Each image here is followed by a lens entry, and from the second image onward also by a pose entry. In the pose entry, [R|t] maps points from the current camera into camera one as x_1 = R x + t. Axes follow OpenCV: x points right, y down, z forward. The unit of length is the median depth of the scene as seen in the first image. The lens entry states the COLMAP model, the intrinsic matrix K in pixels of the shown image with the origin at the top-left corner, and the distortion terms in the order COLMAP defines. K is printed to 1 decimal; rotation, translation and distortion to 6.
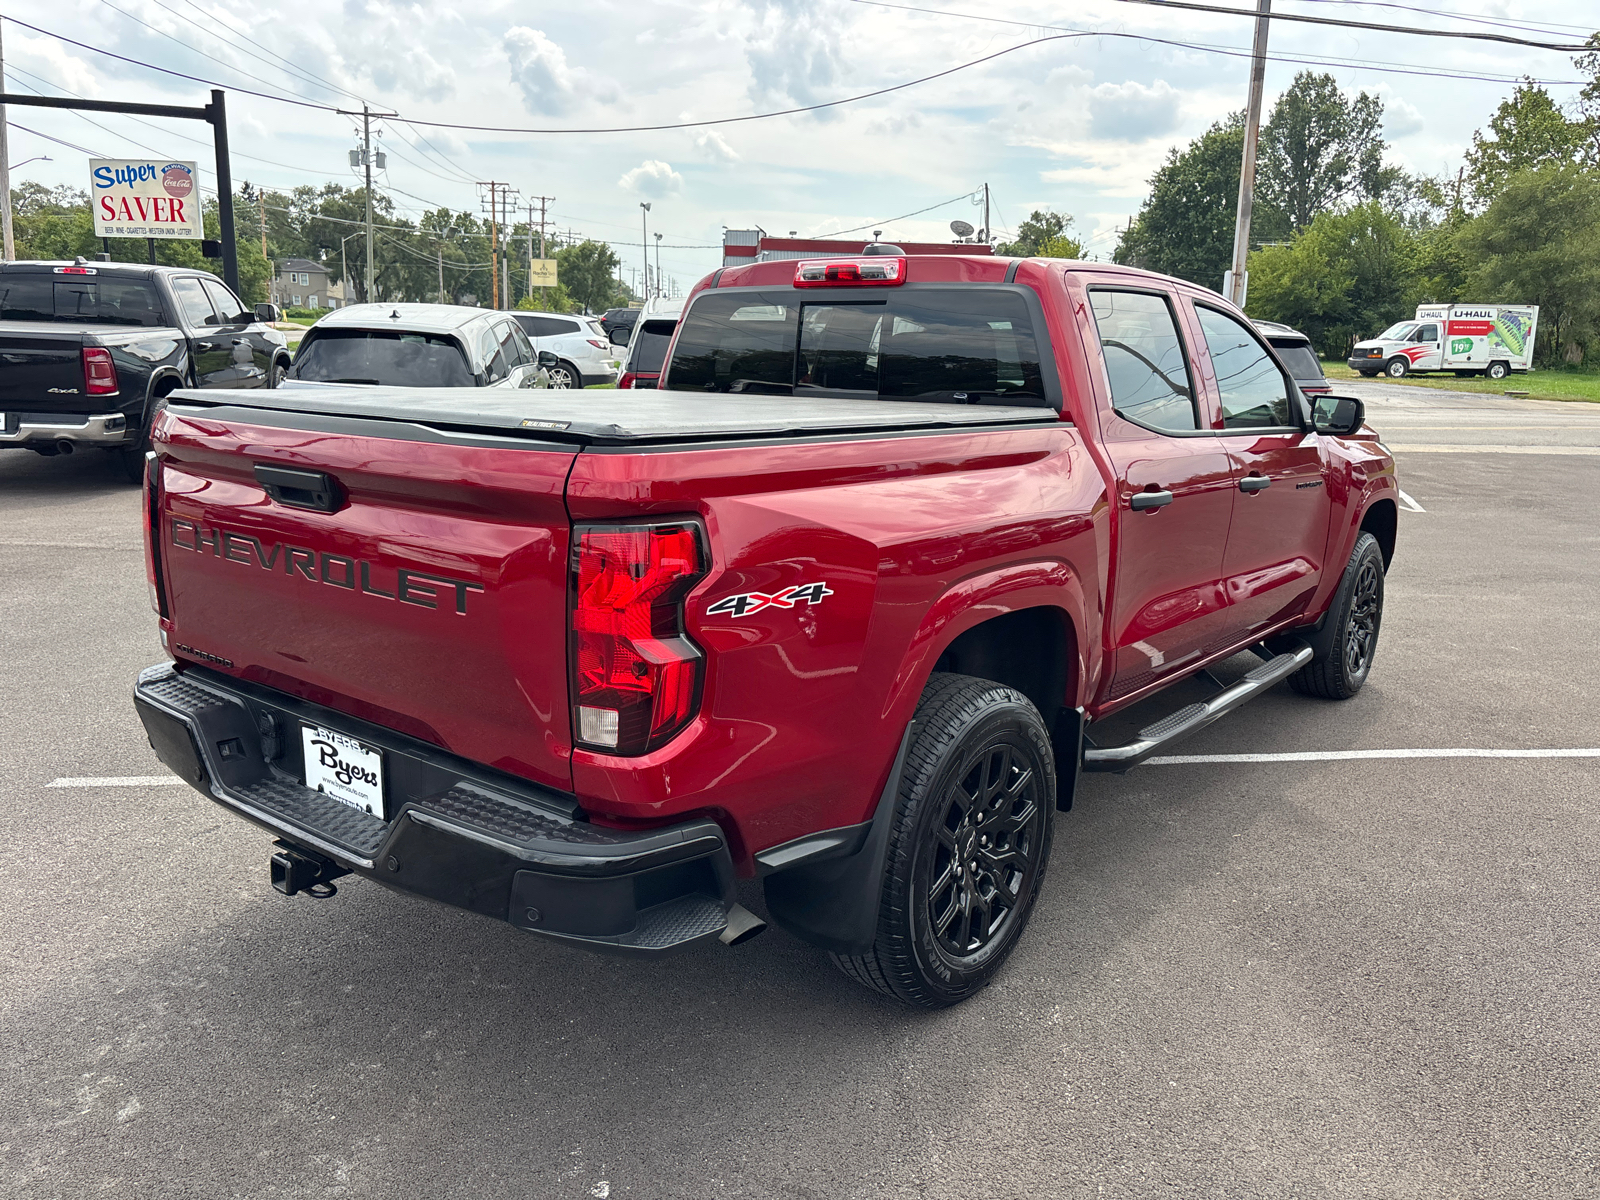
lens RADIAL K [[1211.0, 0, 807.3], [0, 1211.0, 576.2], [0, 0, 1]] dist [0.069989, -0.091010]
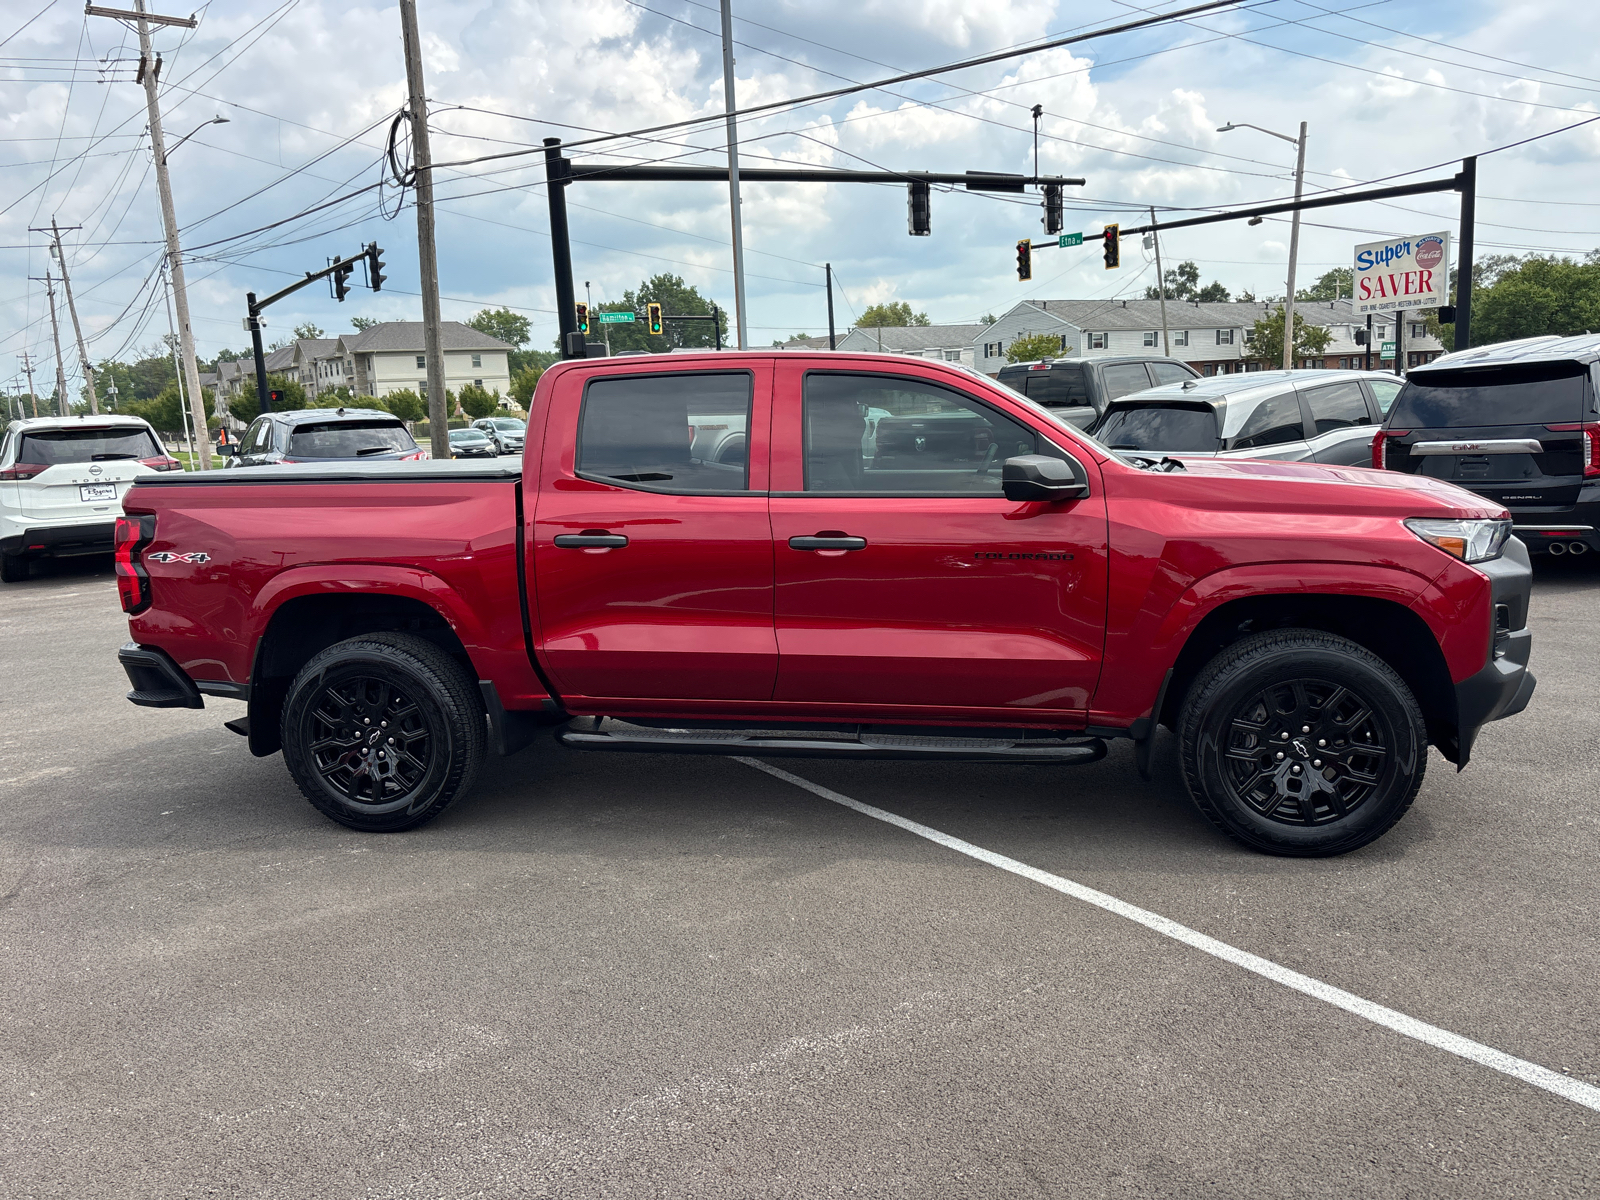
lens RADIAL K [[1201.0, 0, 800.0], [0, 1201.0, 600.0], [0, 0, 1]] dist [0.063874, -0.073034]
pose [[0.465449, 0.093756, -0.880095, 0.178436], [-0.120541, 0.991823, 0.041909, -0.009597], [0.876828, 0.086581, 0.472945, 0.072157]]
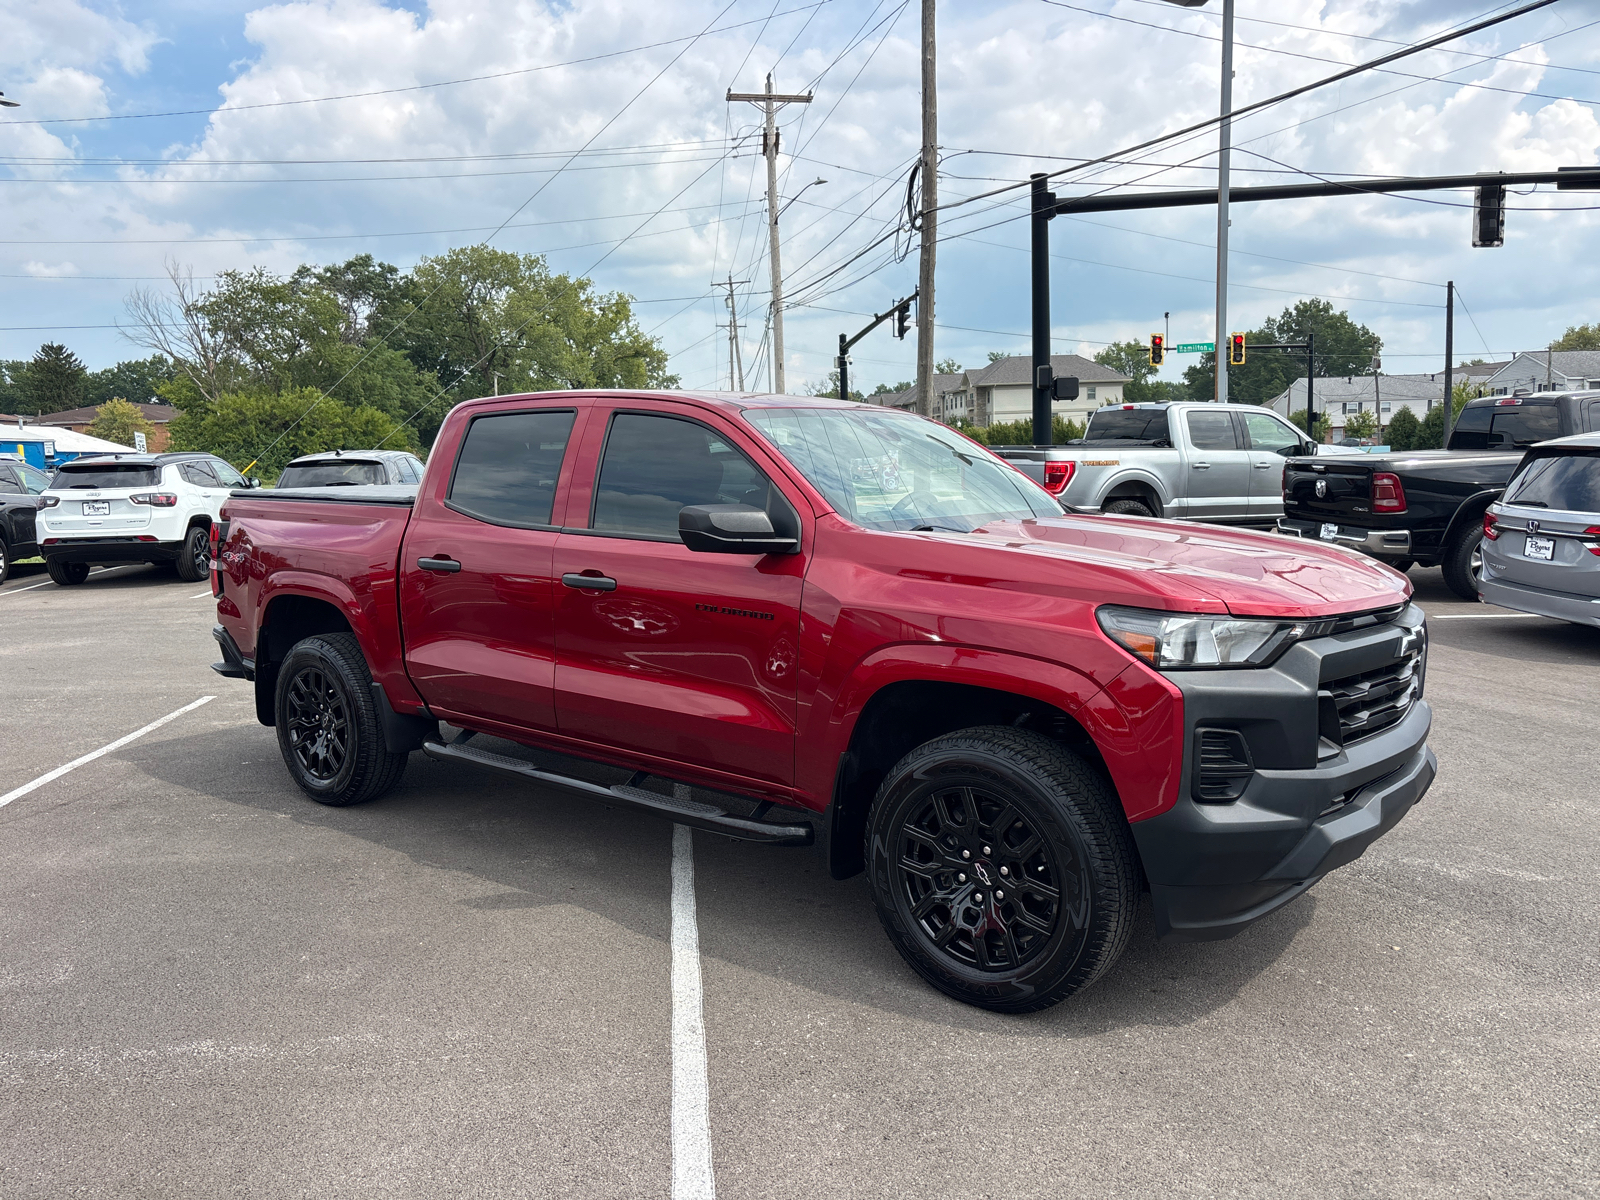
lens RADIAL K [[1220.2, 0, 802.5], [0, 1220.2, 598.5], [0, 0, 1]] dist [0.003632, -0.001244]
pose [[-0.013293, 0.087516, -0.996074, 0.196629], [-0.177412, 0.980151, 0.088485, -0.026236], [0.984047, 0.177892, 0.002497, 0.168016]]
